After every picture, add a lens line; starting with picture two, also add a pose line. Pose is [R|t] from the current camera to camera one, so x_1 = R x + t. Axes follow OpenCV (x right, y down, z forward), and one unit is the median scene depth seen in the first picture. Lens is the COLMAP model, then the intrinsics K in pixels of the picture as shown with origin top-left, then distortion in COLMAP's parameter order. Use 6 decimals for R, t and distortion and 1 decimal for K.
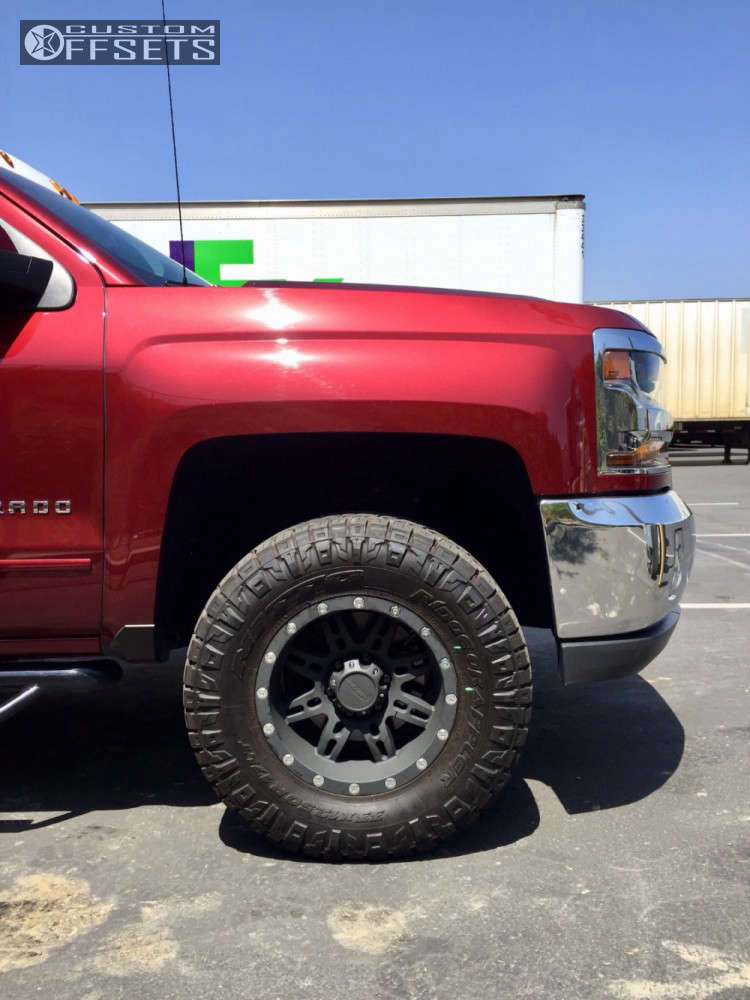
lens RADIAL K [[866.6, 0, 375.0], [0, 866.6, 500.0], [0, 0, 1]] dist [0.033202, -0.013635]
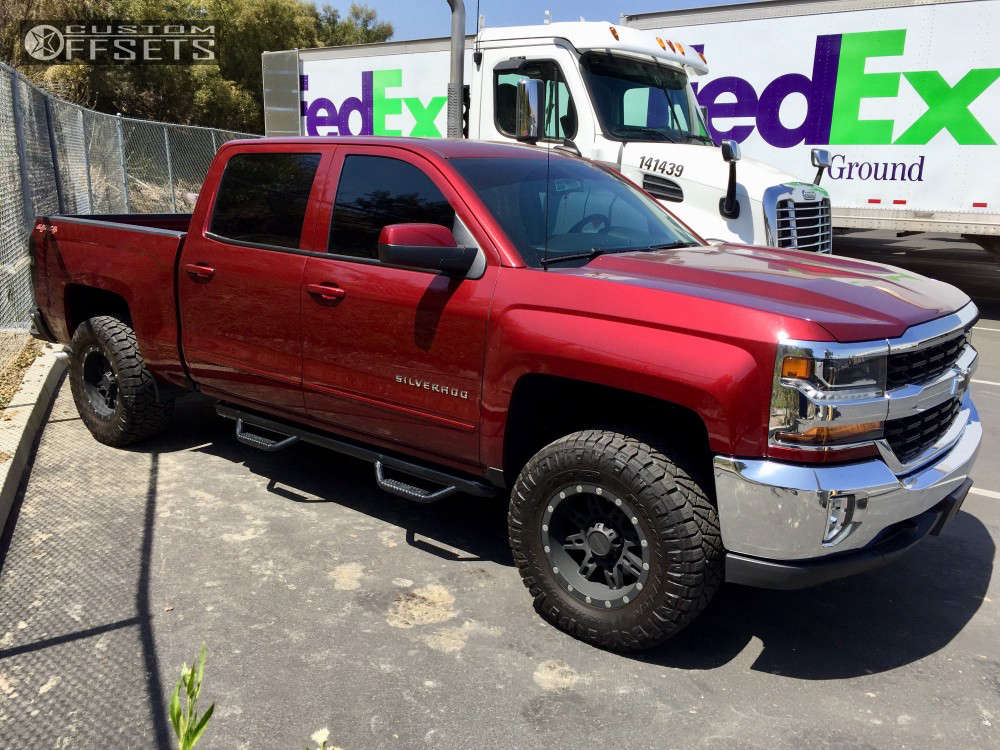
lens RADIAL K [[866.6, 0, 500.0], [0, 866.6, 375.0], [0, 0, 1]] dist [0.033202, -0.013635]
pose [[0.792060, 0.177495, -0.584069, 0.717510], [-0.083658, 0.979329, 0.184163, -0.361576], [0.604683, -0.097006, 0.790536, -0.335543]]
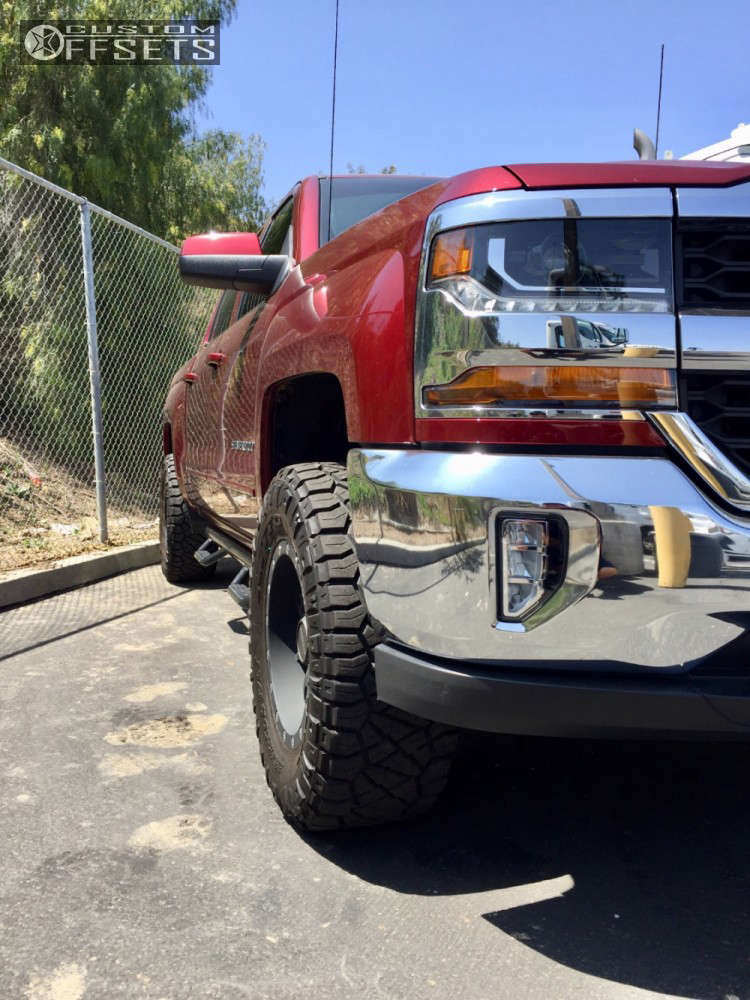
lens RADIAL K [[866.6, 0, 375.0], [0, 866.6, 500.0], [0, 0, 1]] dist [0.033202, -0.013635]
pose [[0.330289, 0.082215, -0.940293, 0.926706], [-0.088552, 0.994505, 0.055850, 0.000034], [0.939717, 0.064818, 0.335754, 0.750633]]
